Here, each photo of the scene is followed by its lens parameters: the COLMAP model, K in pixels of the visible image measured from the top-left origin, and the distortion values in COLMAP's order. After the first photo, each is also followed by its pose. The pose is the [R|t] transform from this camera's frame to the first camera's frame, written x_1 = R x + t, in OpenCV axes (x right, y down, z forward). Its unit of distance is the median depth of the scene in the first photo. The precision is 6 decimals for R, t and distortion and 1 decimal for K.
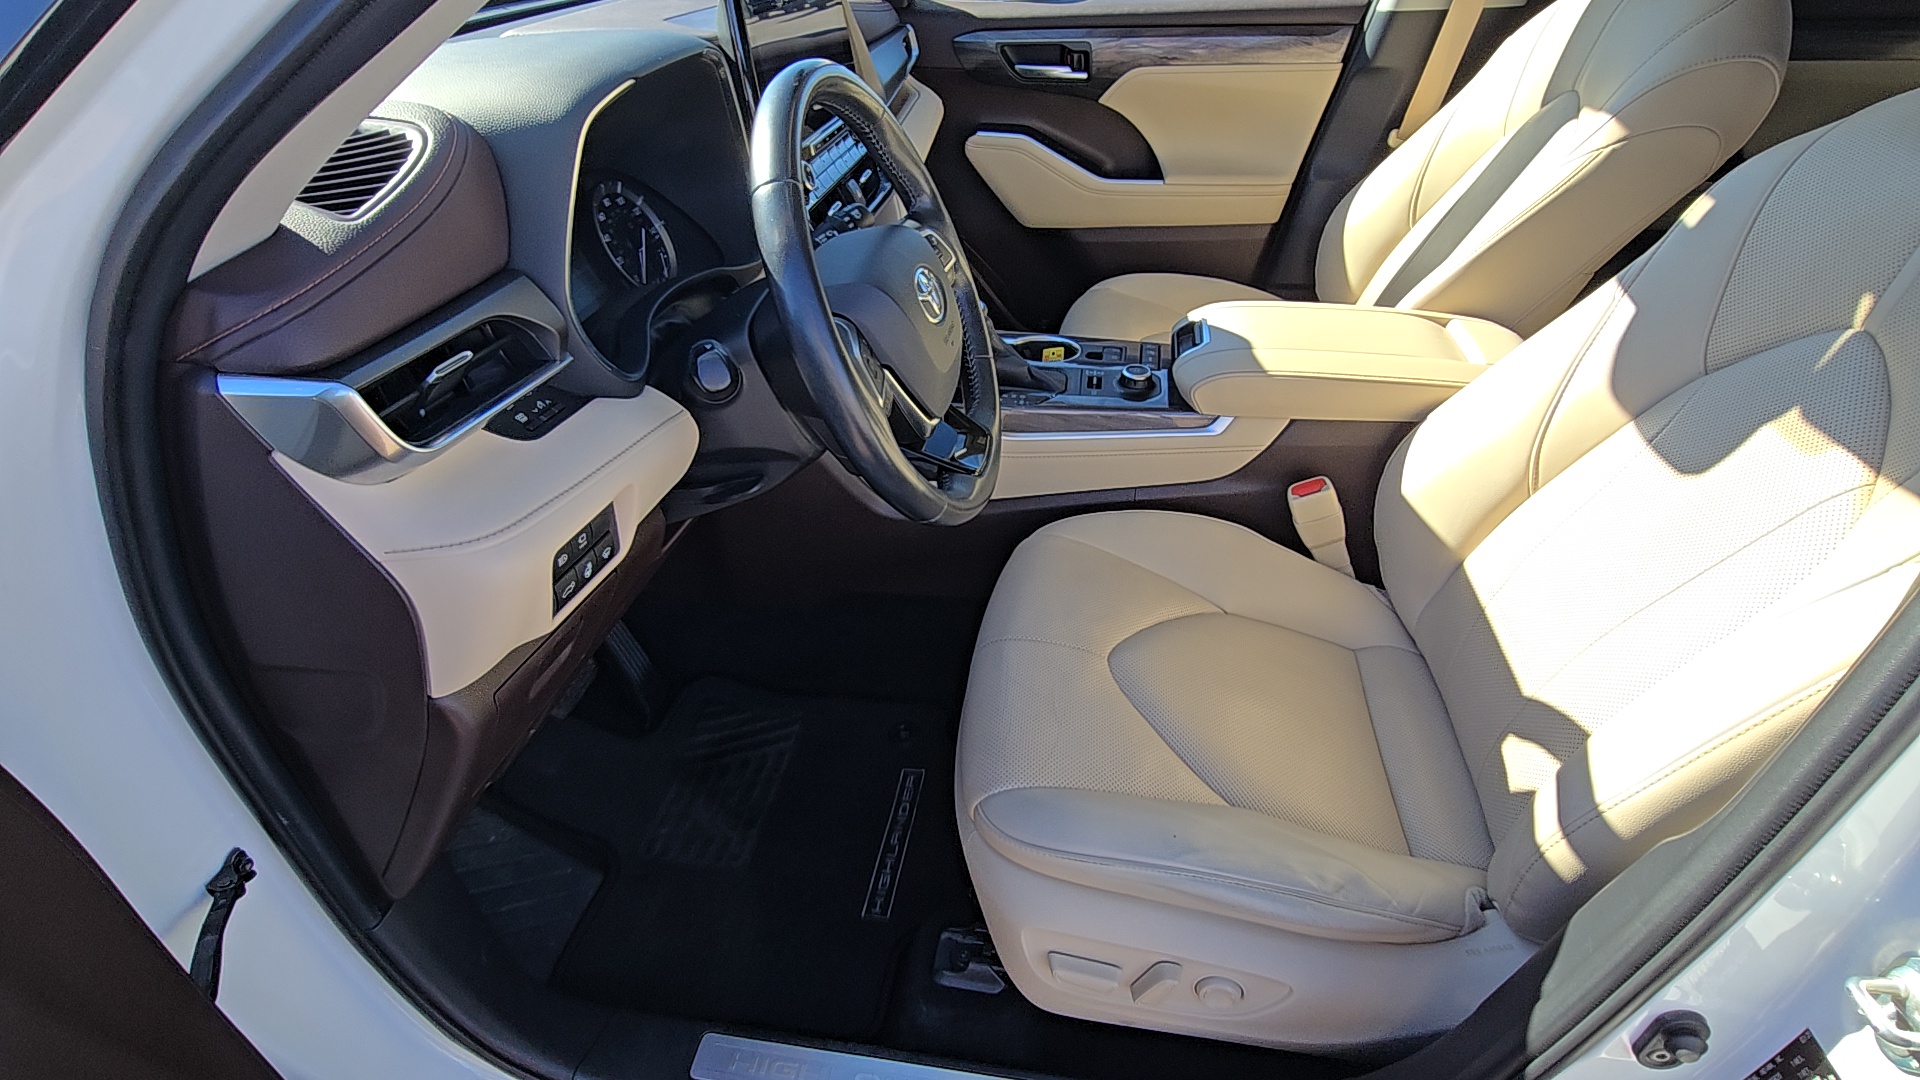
lens RADIAL K [[989.4, 0, 967.6], [0, 989.4, 550.1], [0, 0, 1]] dist [0.001248, 0.001229]
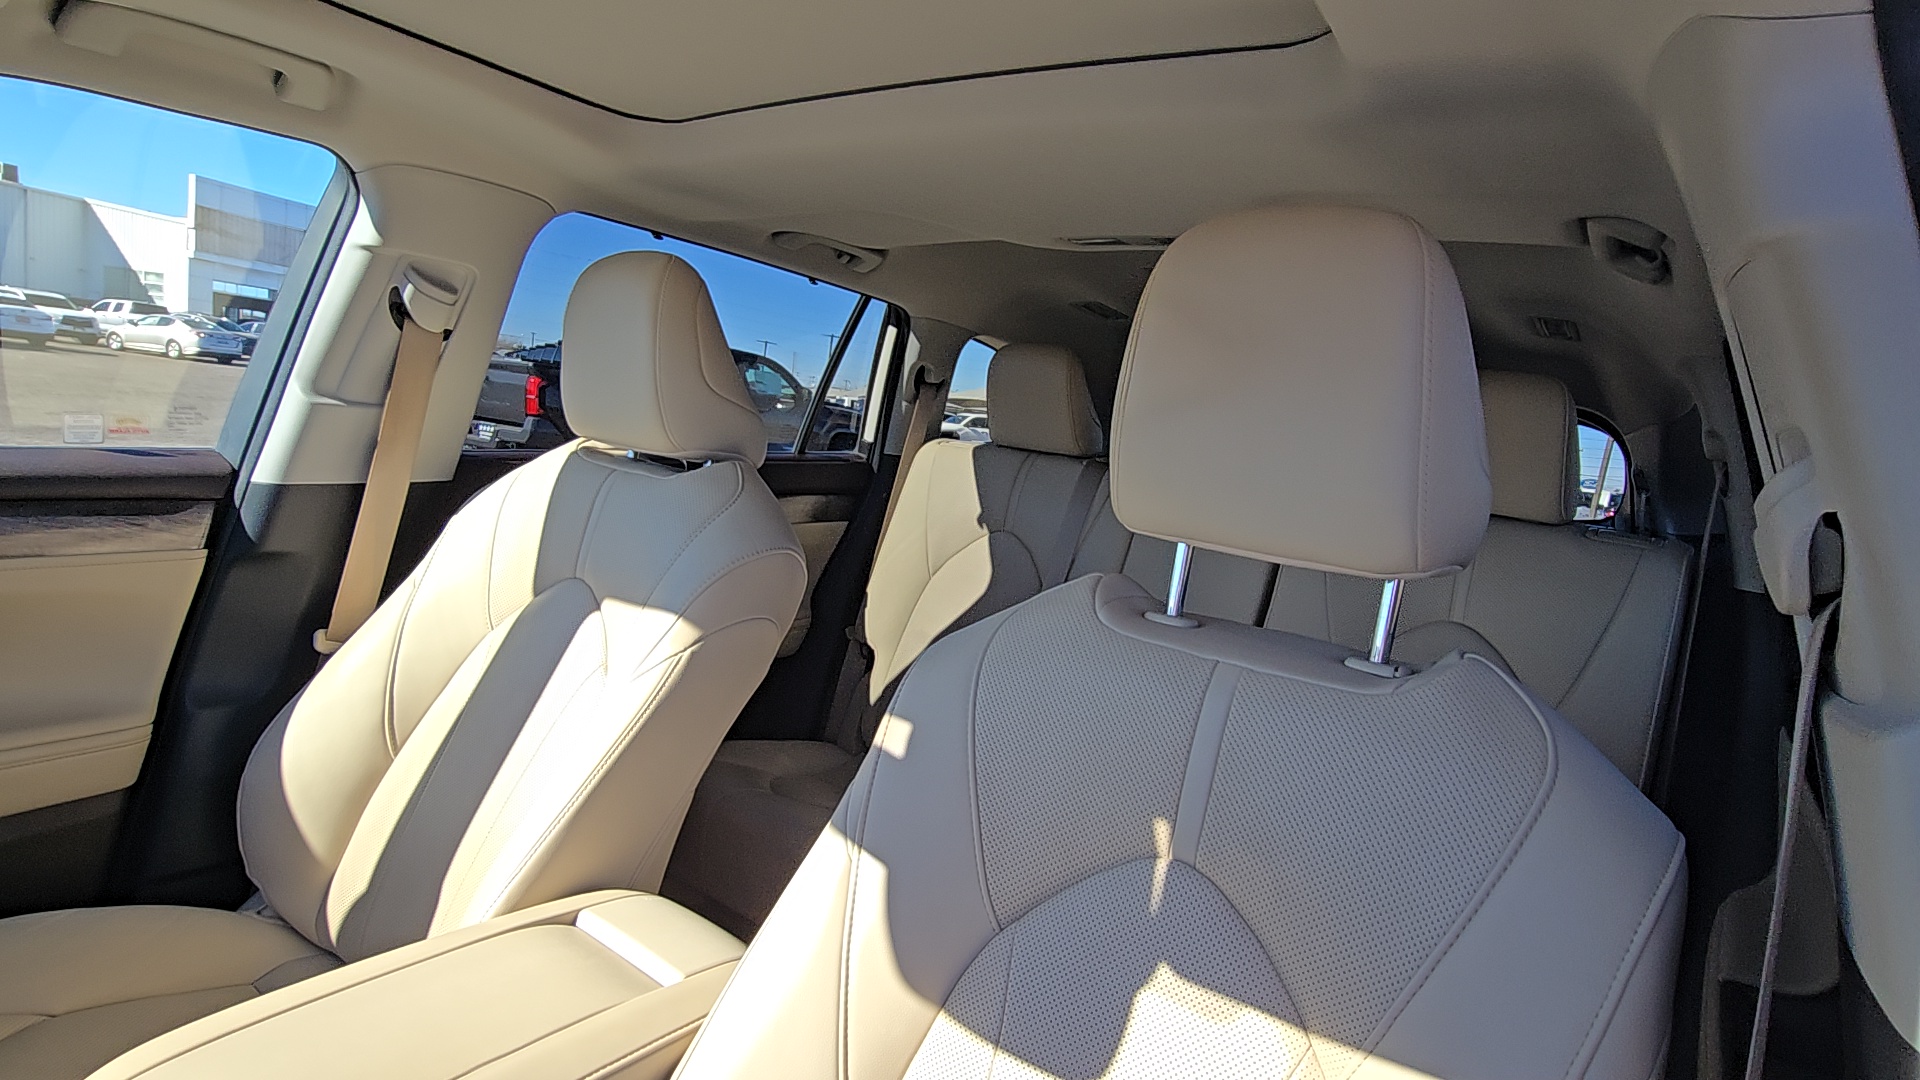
lens RADIAL K [[989.4, 0, 966.5], [0, 989.4, 539.1], [0, 0, 1]] dist [0.001248, 0.001229]
pose [[0.466835, -0.048112, 0.883035, 0.019063], [0.393380, 0.905588, -0.158627, -0.187106], [-0.792034, 0.421421, 0.441686, 0.285209]]
